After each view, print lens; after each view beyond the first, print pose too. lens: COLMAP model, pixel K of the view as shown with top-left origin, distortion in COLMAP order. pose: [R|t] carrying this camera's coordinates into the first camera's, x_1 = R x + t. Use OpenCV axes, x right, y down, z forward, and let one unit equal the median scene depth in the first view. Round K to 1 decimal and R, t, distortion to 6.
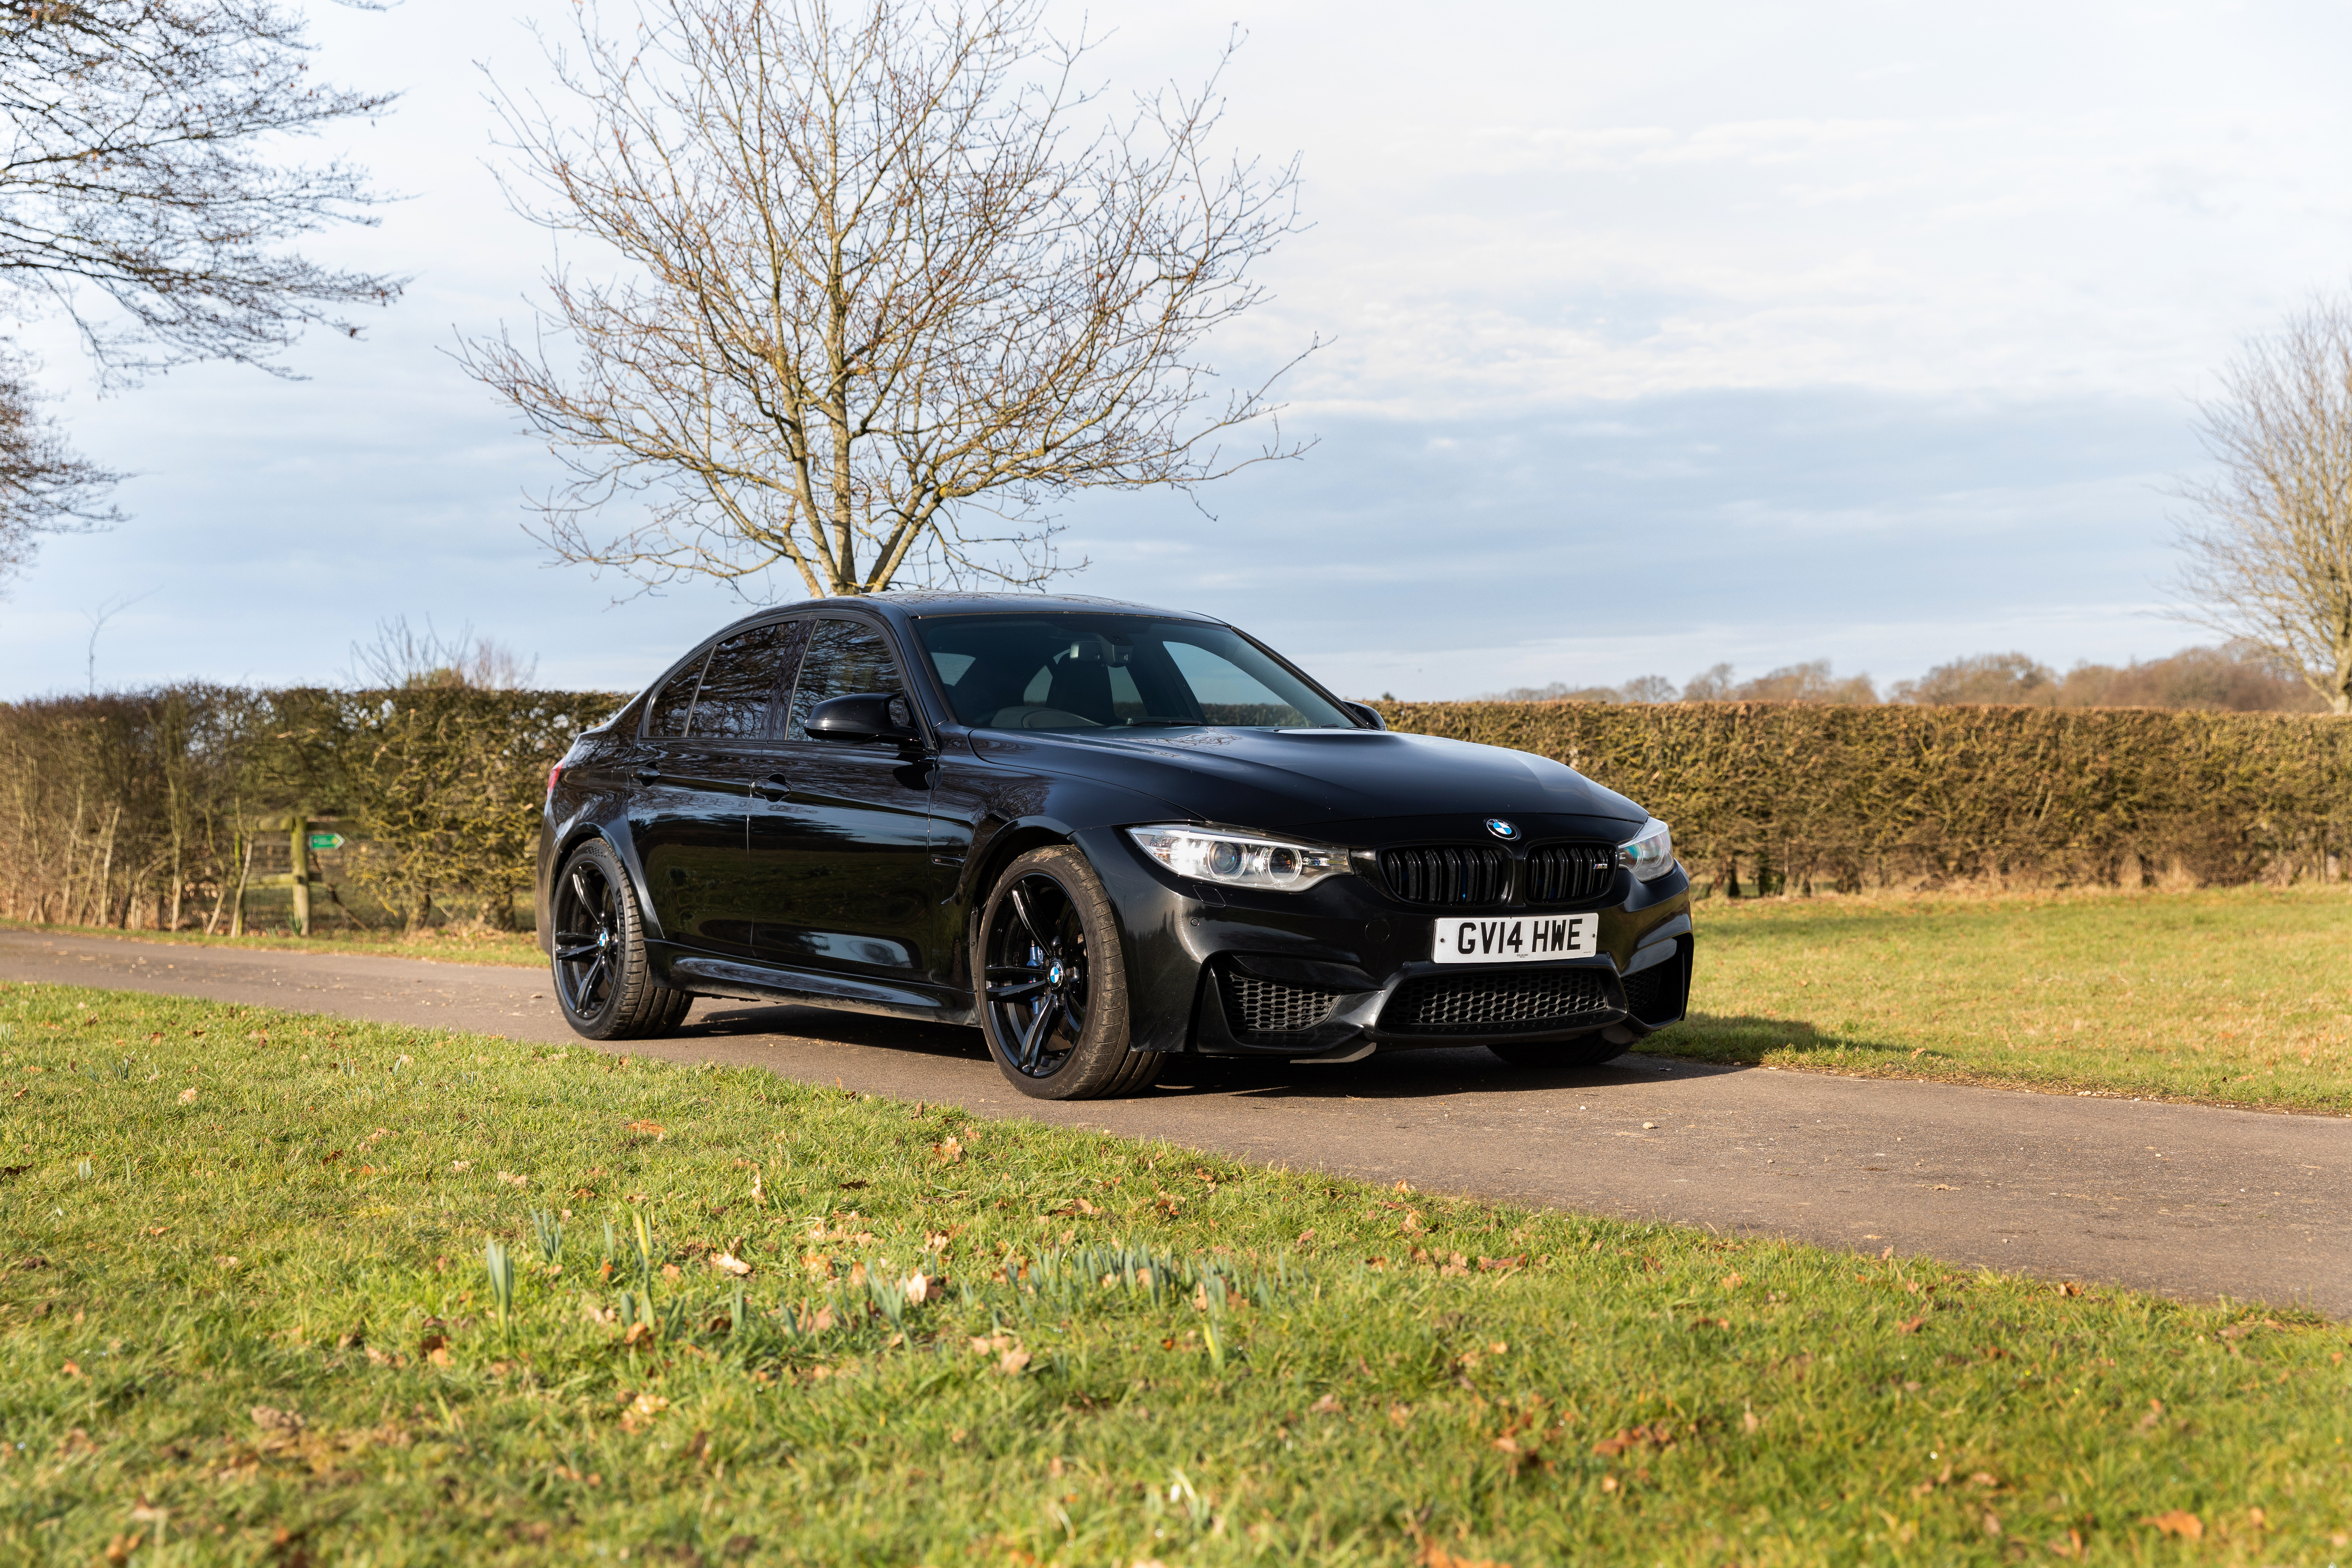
lens RADIAL K [[2999.8, 0, 1176.0], [0, 2999.8, 784.0], [0, 0, 1]] dist [-0.007598, 0.035791]
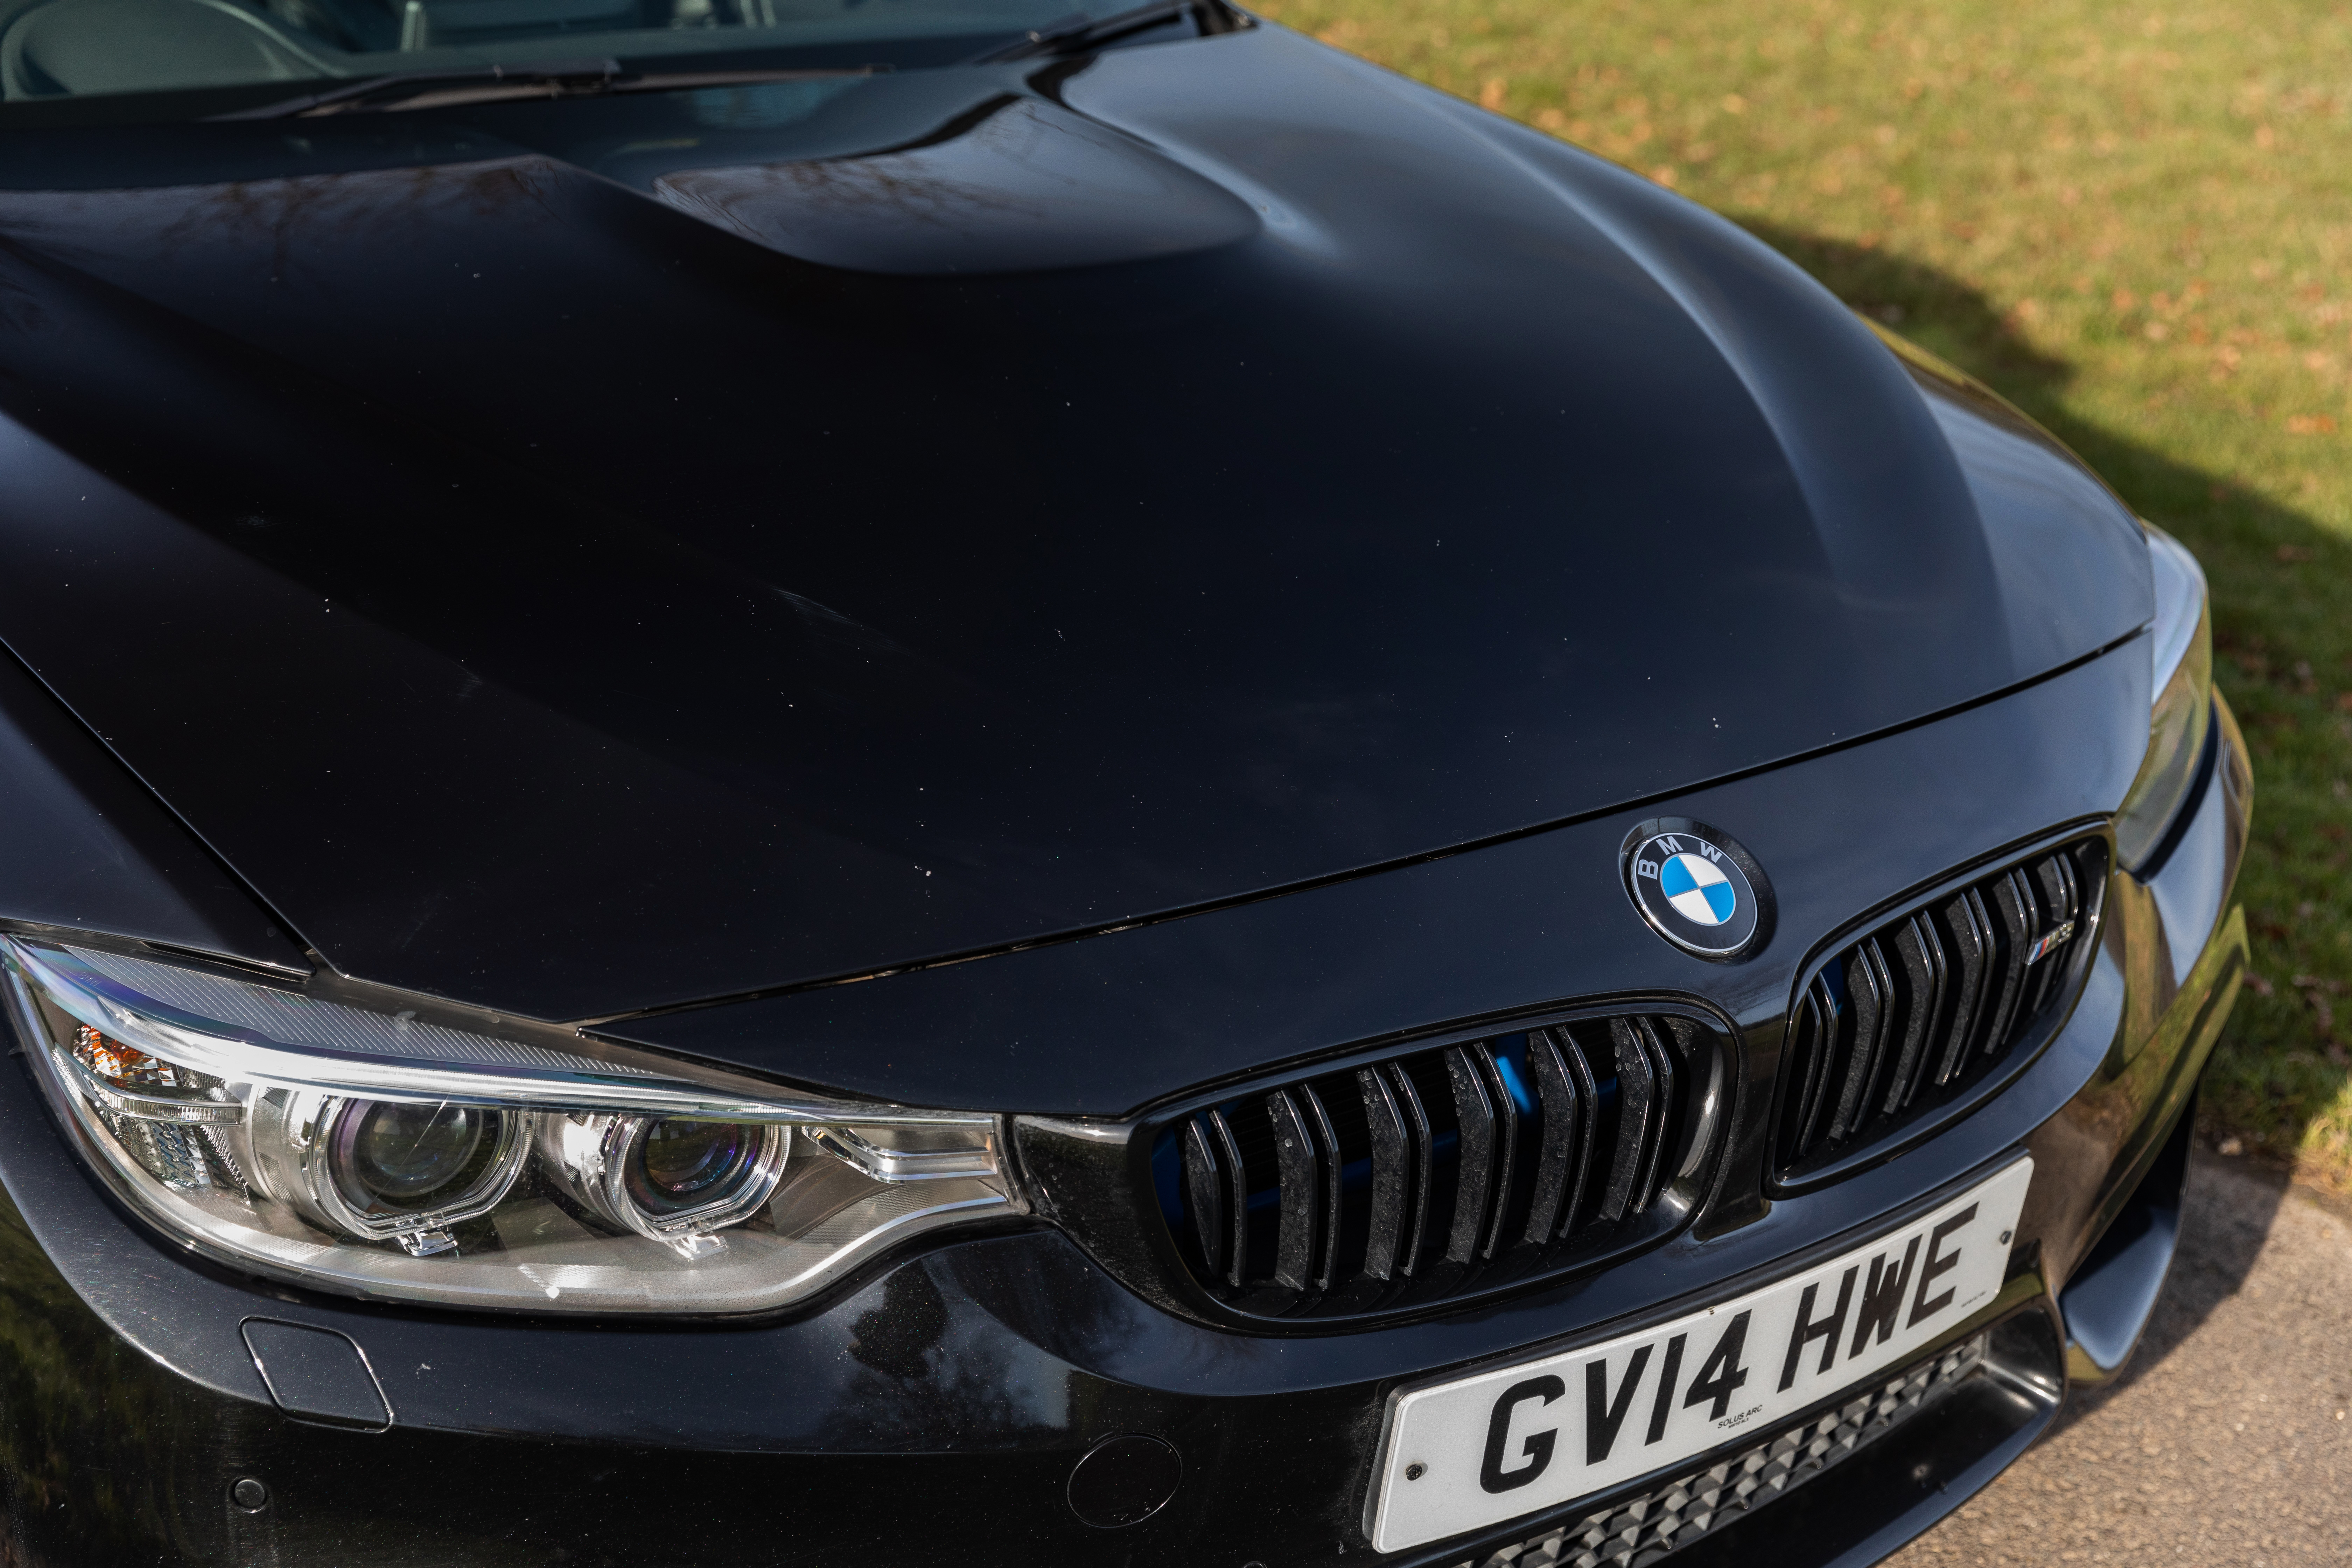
lens RADIAL K [[3162.2, 0, 1176.0], [0, 3162.2, 784.0], [0, 0, 1]] dist [-0.005636, 0.036670]
pose [[0.998960, 0.011900, 0.044008, 0.058968], [-0.026968, 0.932571, 0.359978, -0.080232], [-0.036757, -0.360791, 0.931922, 0.787639]]
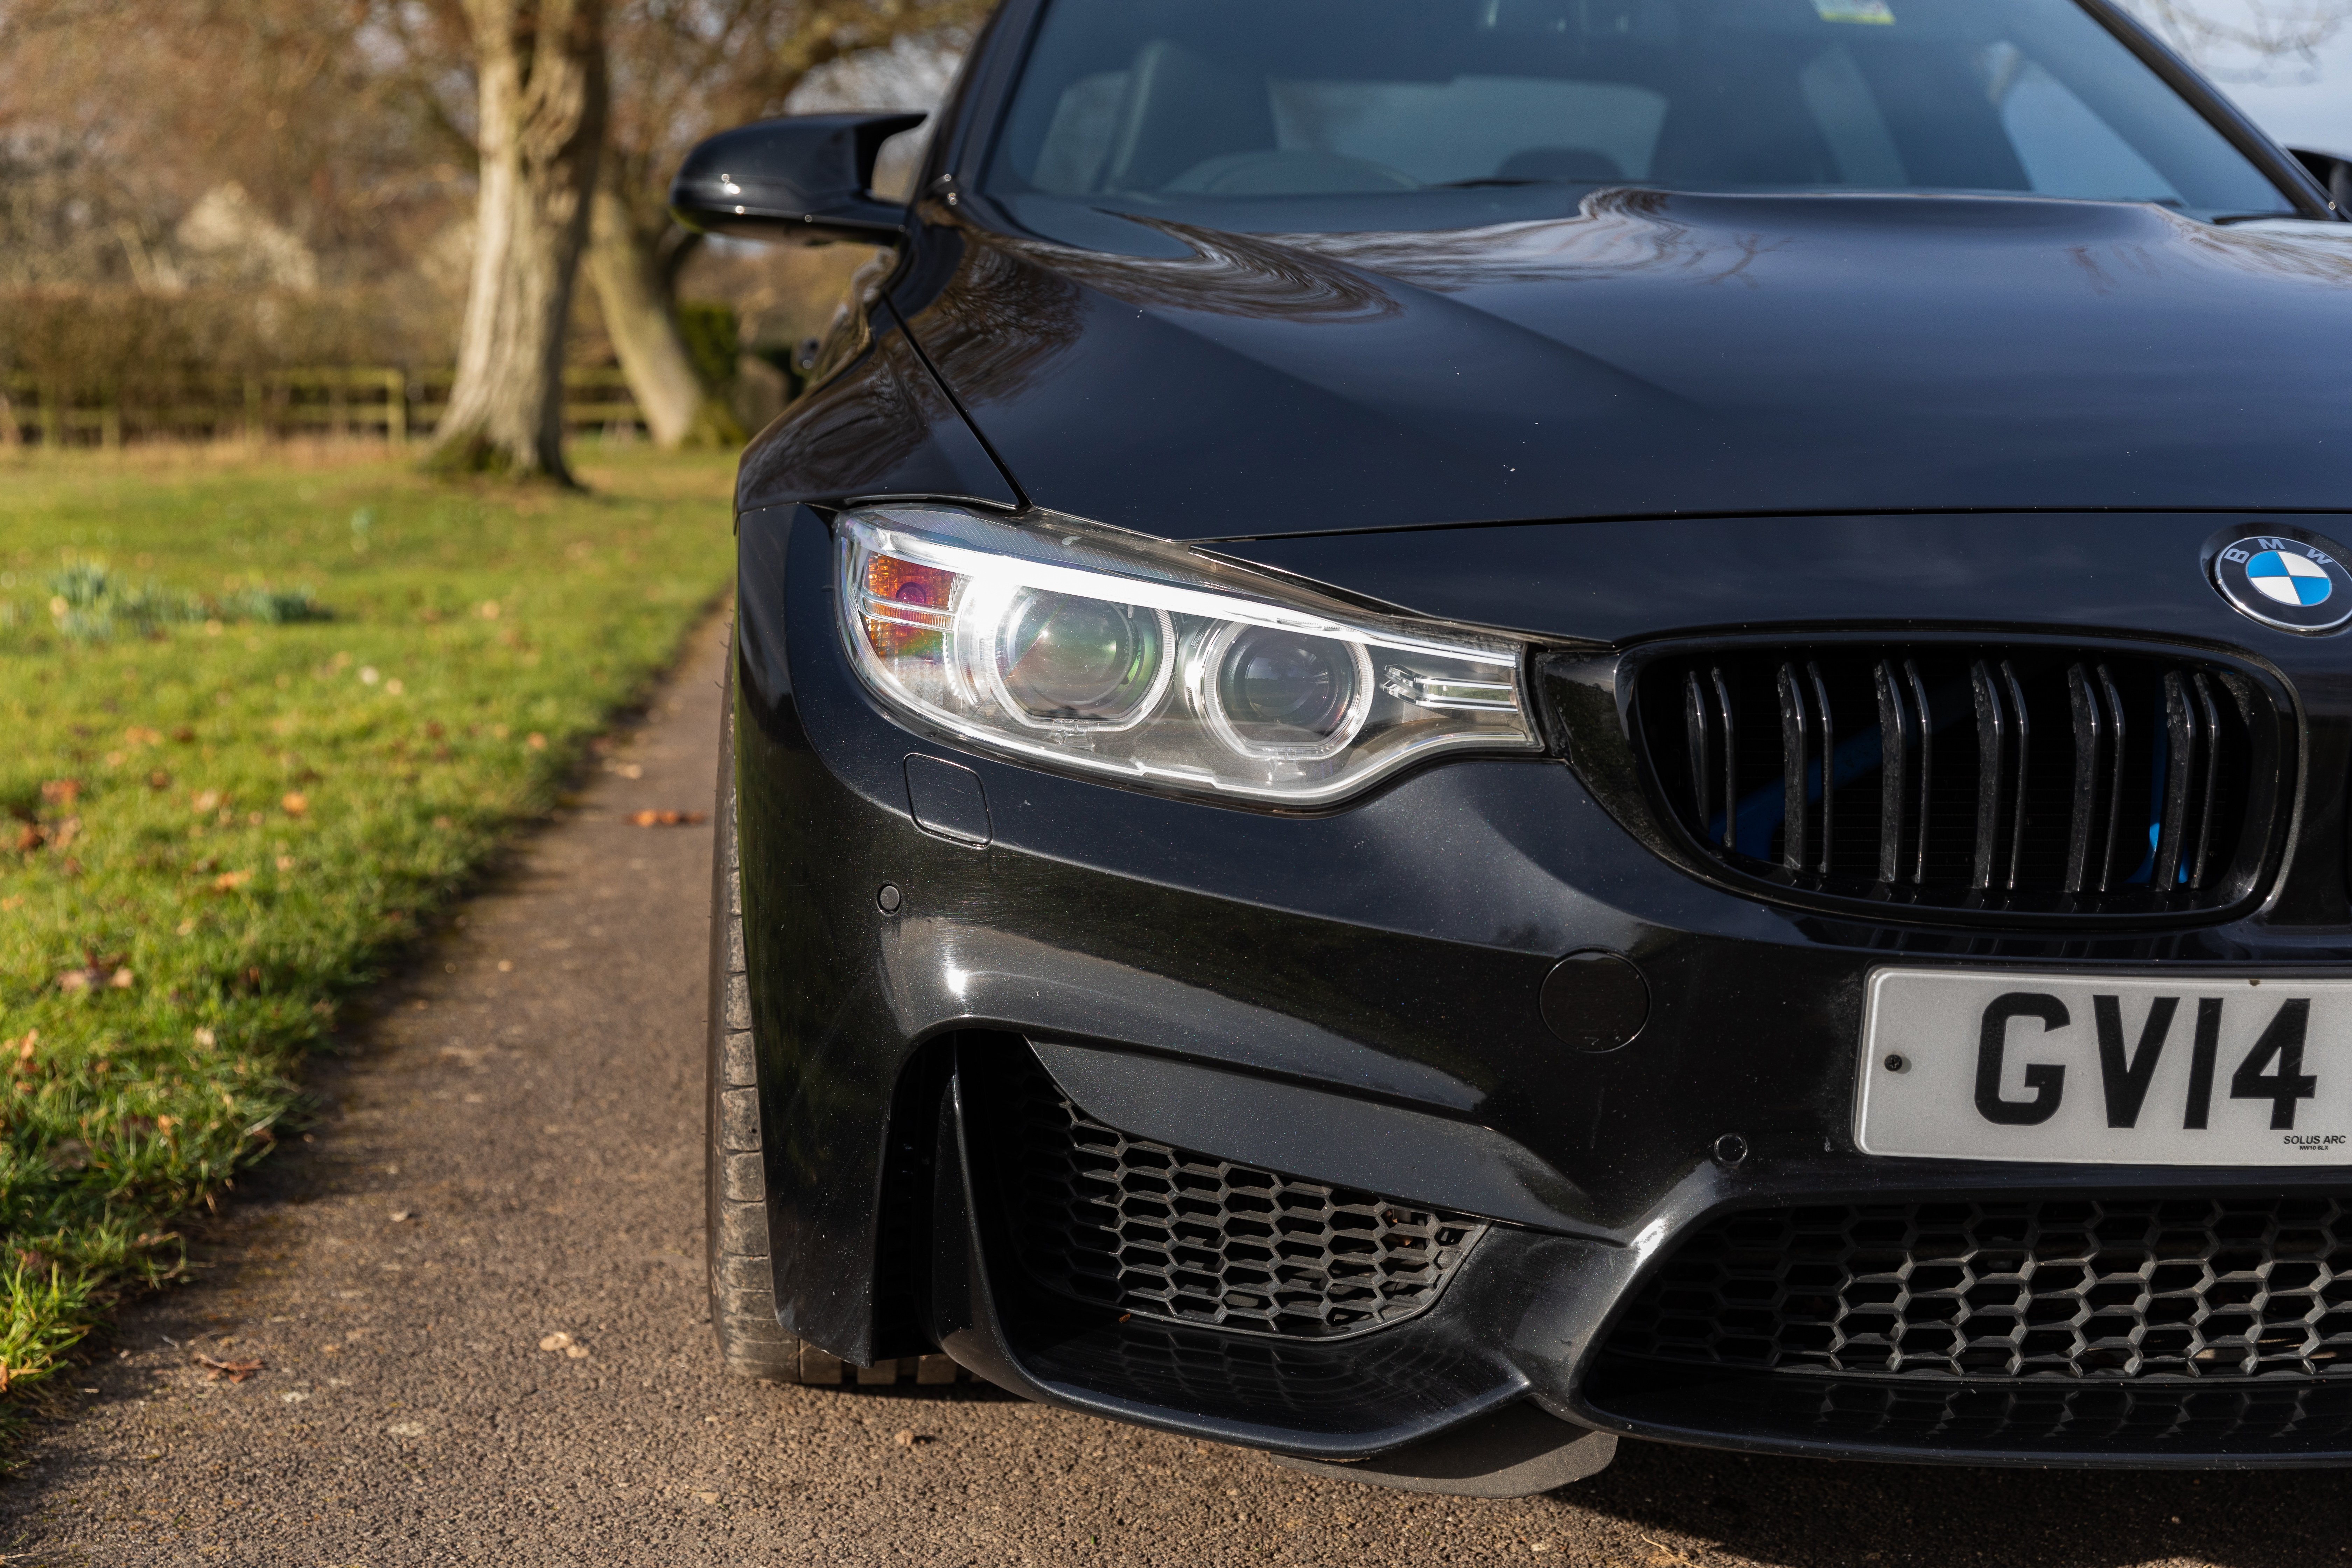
lens RADIAL K [[3162.2, 0, 1176.0], [0, 3162.2, 784.0], [0, 0, 1]] dist [-0.005636, 0.036670]
pose [[0.885109, 0.073881, -0.459481, 0.148171], [-0.016680, 0.991720, 0.127331, 0.000747], [0.465084, -0.105038, 0.879013, 0.752861]]
